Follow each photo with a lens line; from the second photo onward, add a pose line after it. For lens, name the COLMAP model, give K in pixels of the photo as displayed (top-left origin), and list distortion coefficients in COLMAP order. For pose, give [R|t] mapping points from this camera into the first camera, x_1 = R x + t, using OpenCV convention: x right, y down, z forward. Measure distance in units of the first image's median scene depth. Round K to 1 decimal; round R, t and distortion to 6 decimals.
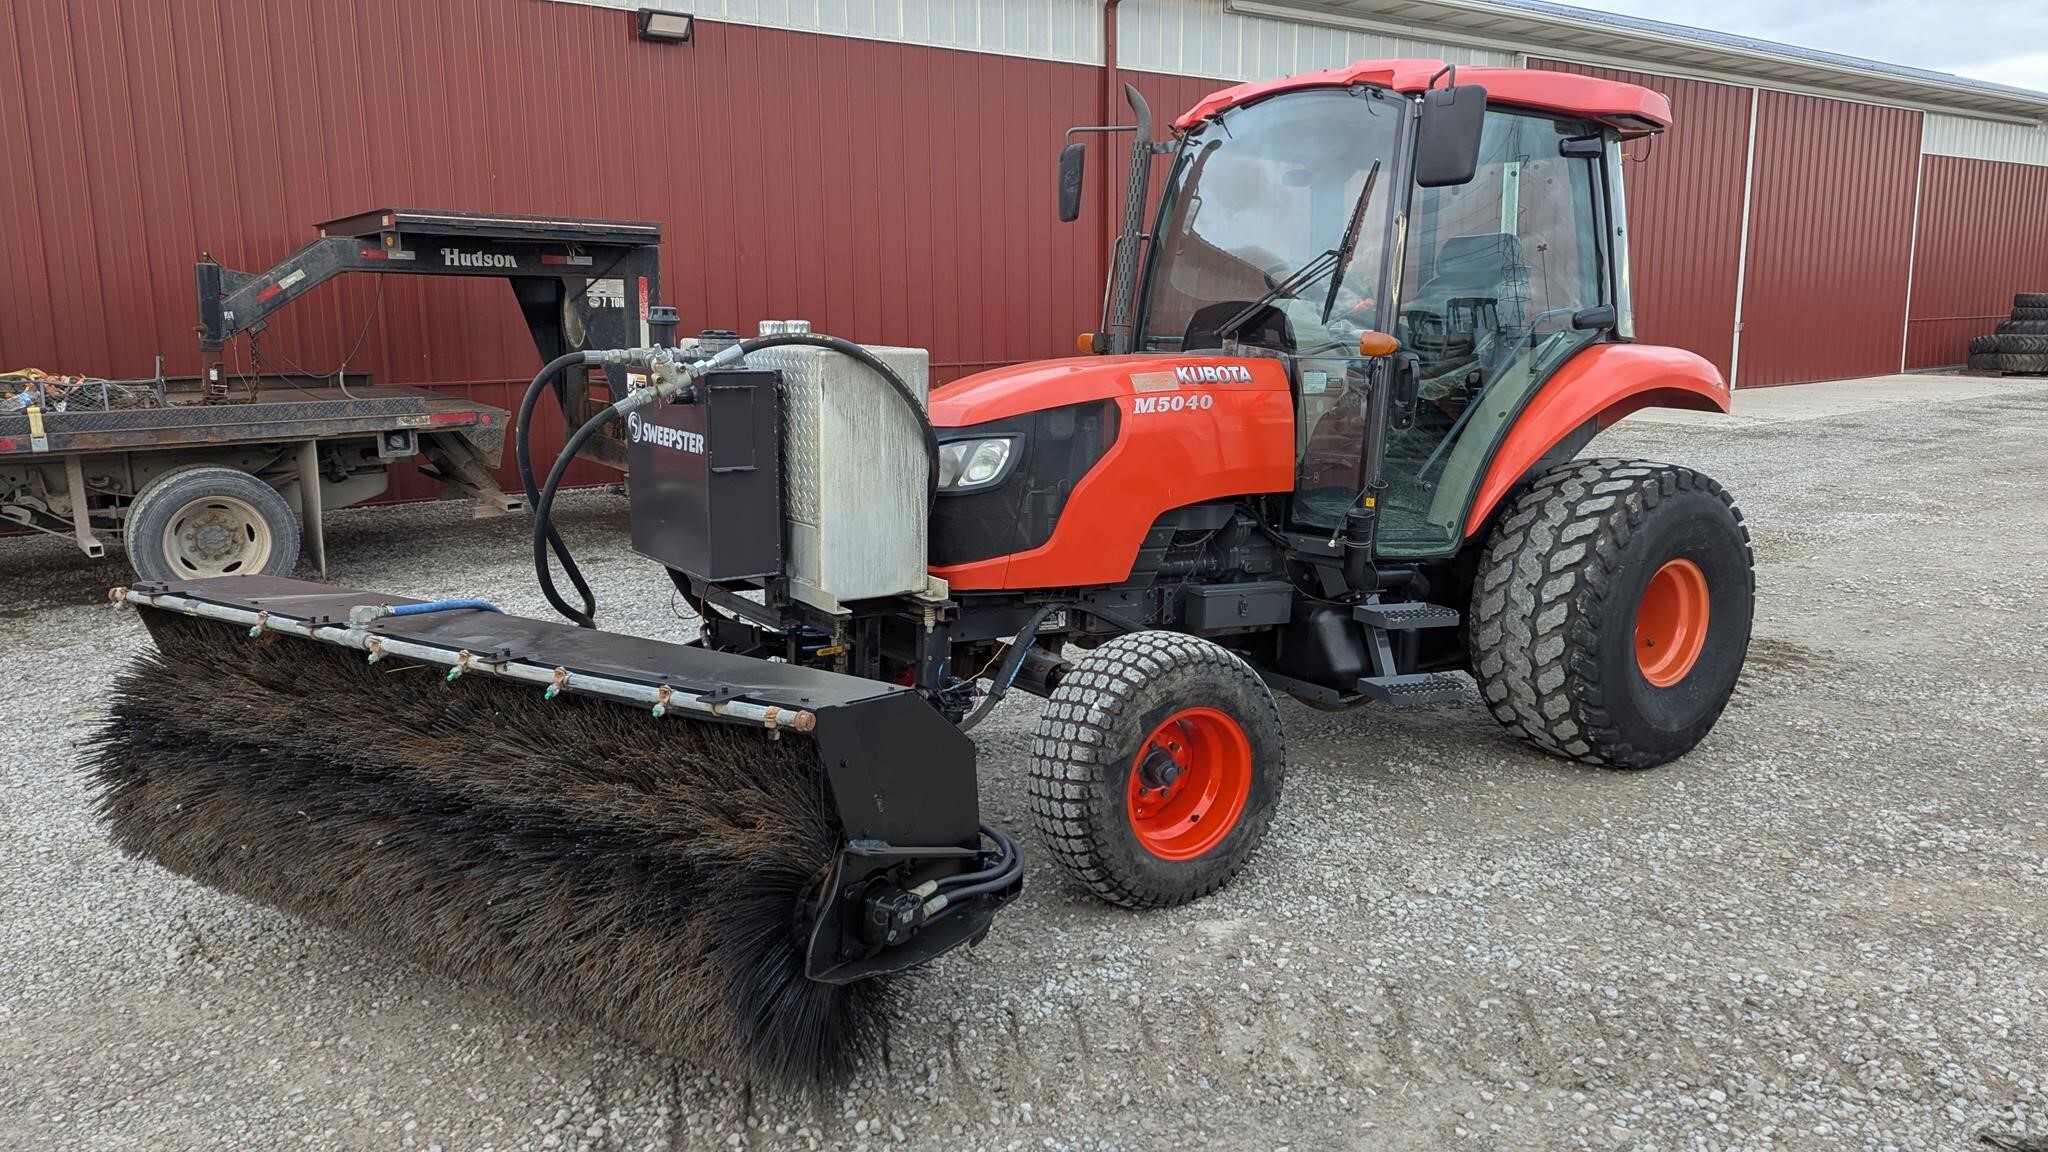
lens RADIAL K [[1426.4, 0, 1009.9], [0, 1426.4, 567.4], [0, 0, 1]] dist [0.105813, -0.109260]
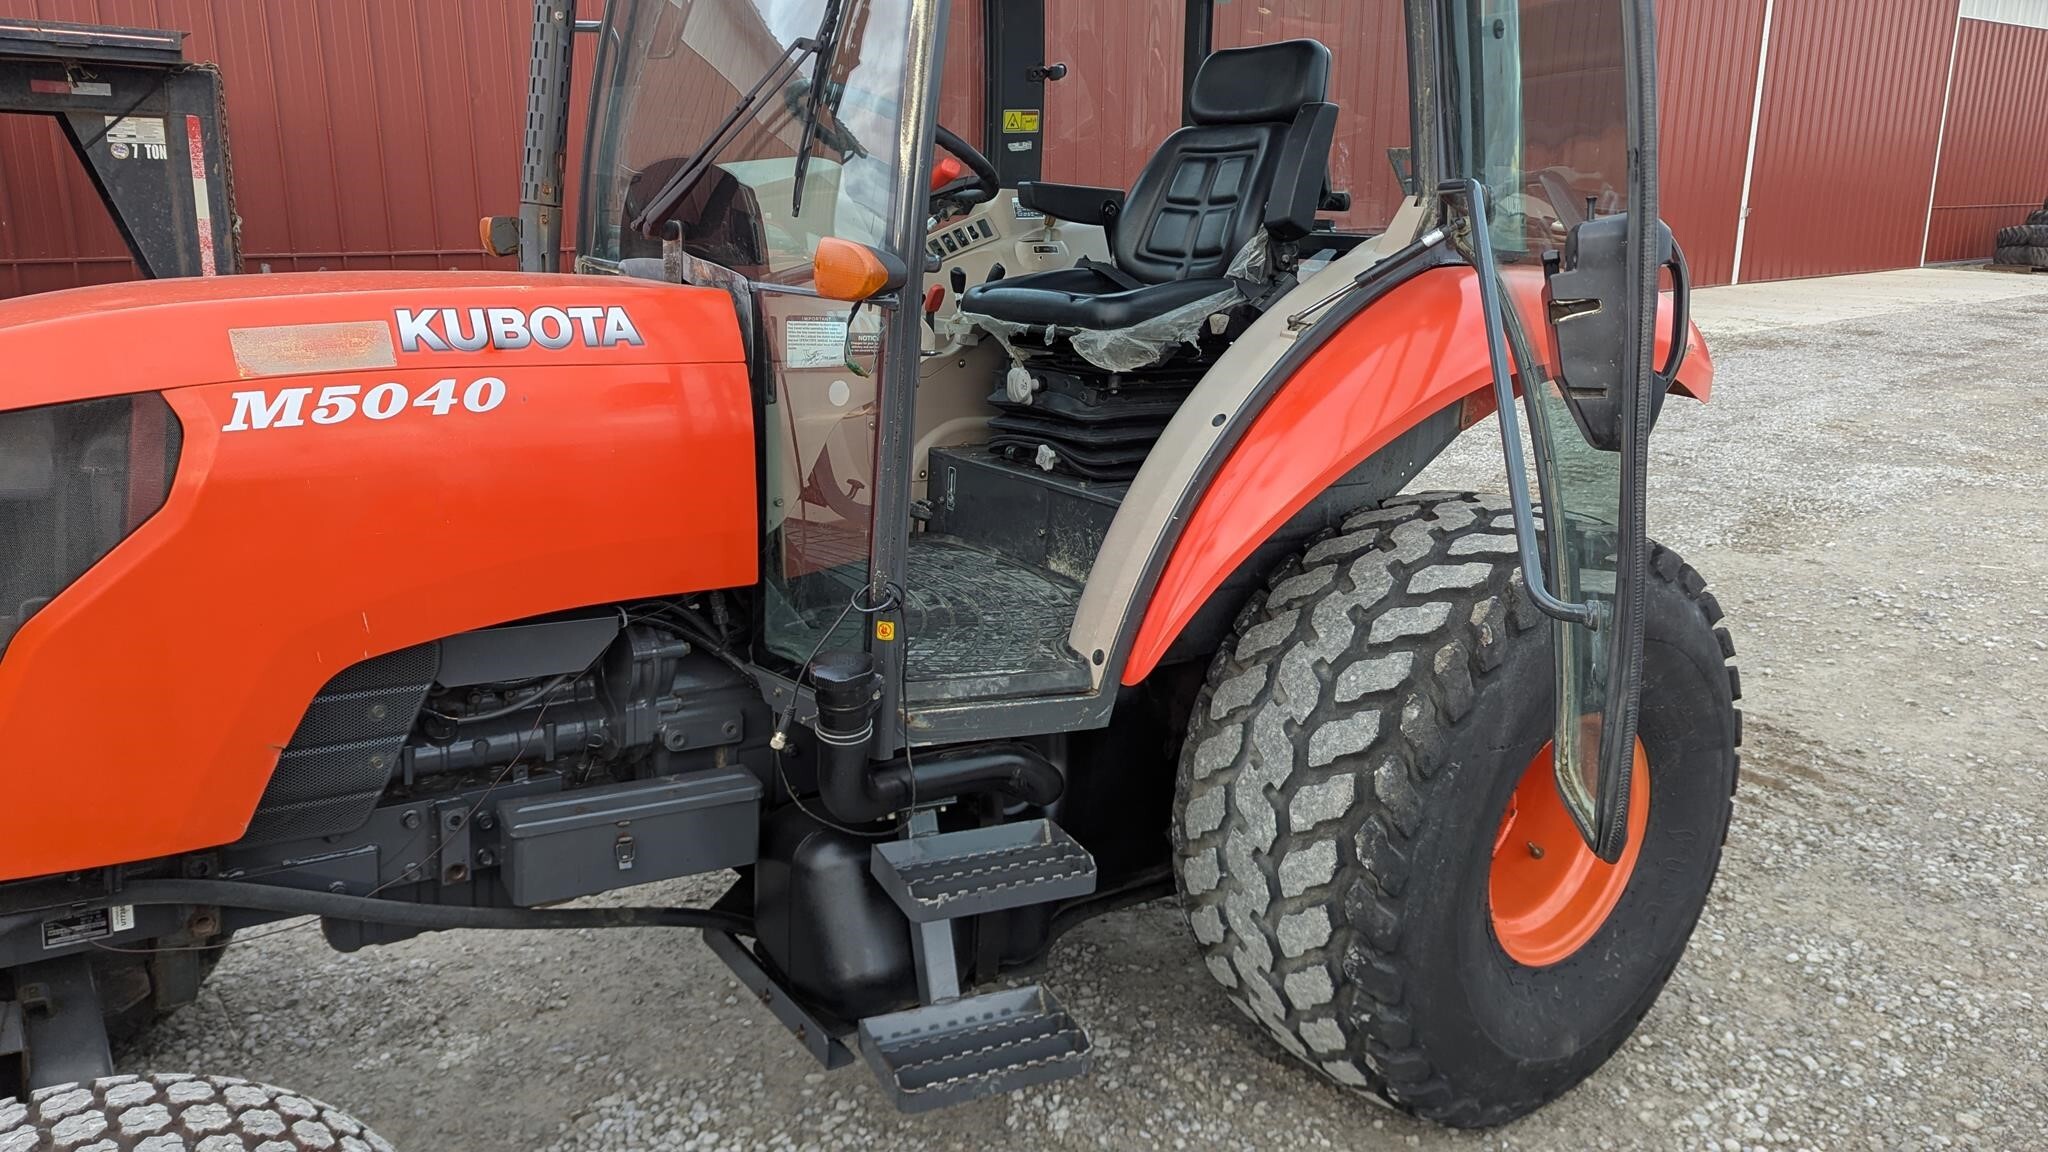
lens RADIAL K [[1481.4, 0, 1019.3], [0, 1481.4, 542.6], [0, 0, 1]] dist [0.056778, -0.040717]
pose [[0.999723, 0.012342, 0.020052, 0.263272], [-0.013565, 0.997983, 0.062023, -0.093622], [-0.019246, -0.062277, 0.997873, 0.515481]]
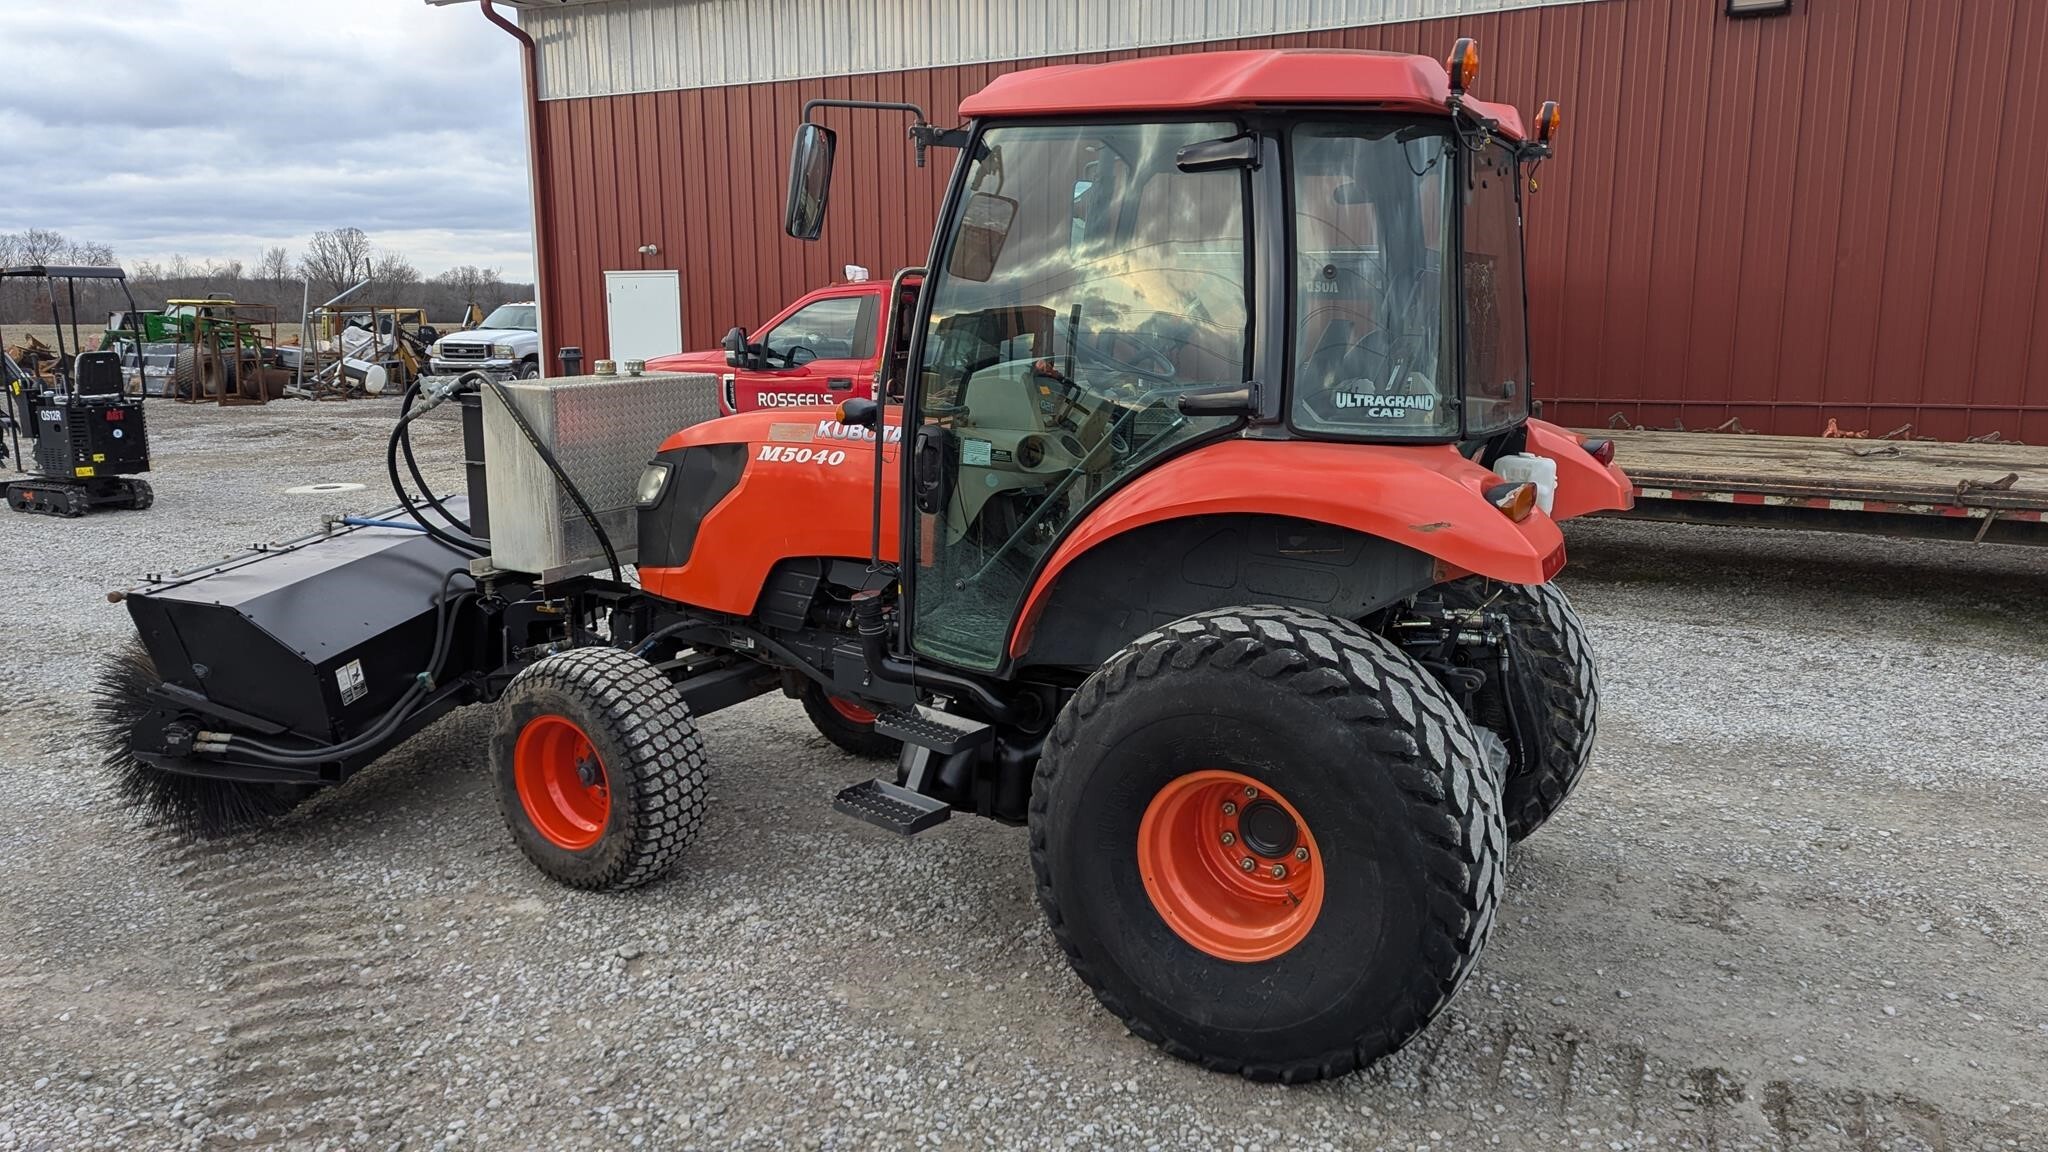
lens RADIAL K [[1458.1, 0, 995.3], [0, 1458.1, 583.2], [0, 0, 1]] dist [0.001049, 0.000458]
pose [[0.428788, 0.174959, -0.886301, 0.995027], [-0.164706, 0.979765, 0.113726, -0.149923], [0.888264, 0.097215, 0.448928, 0.606436]]
